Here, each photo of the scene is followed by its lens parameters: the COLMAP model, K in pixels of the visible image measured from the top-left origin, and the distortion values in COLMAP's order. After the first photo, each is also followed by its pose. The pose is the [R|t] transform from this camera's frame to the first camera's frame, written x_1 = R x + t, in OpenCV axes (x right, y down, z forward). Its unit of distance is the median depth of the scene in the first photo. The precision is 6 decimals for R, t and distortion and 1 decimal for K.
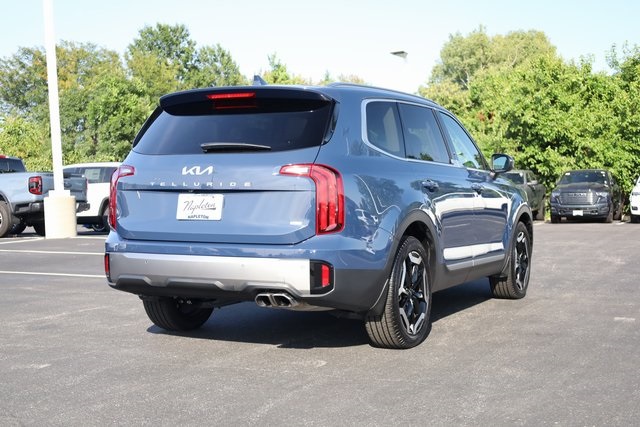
lens RADIAL K [[907.3, 0, 320.0], [0, 907.3, 213.5], [0, 0, 1]] dist [-0.003453, 0.115284]
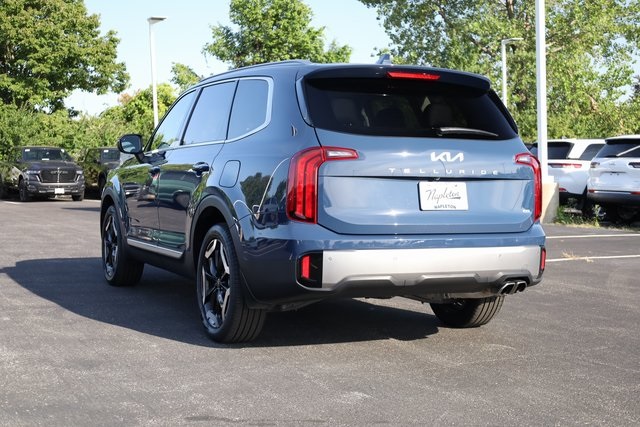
lens RADIAL K [[907.3, 0, 320.0], [0, 907.3, 213.5], [0, 0, 1]] dist [-0.003453, 0.115284]
pose [[0.638997, -0.028554, 0.768679, -0.930023], [0.009251, 0.999524, 0.029438, -0.017938], [-0.769154, -0.011700, 0.638956, 0.505471]]
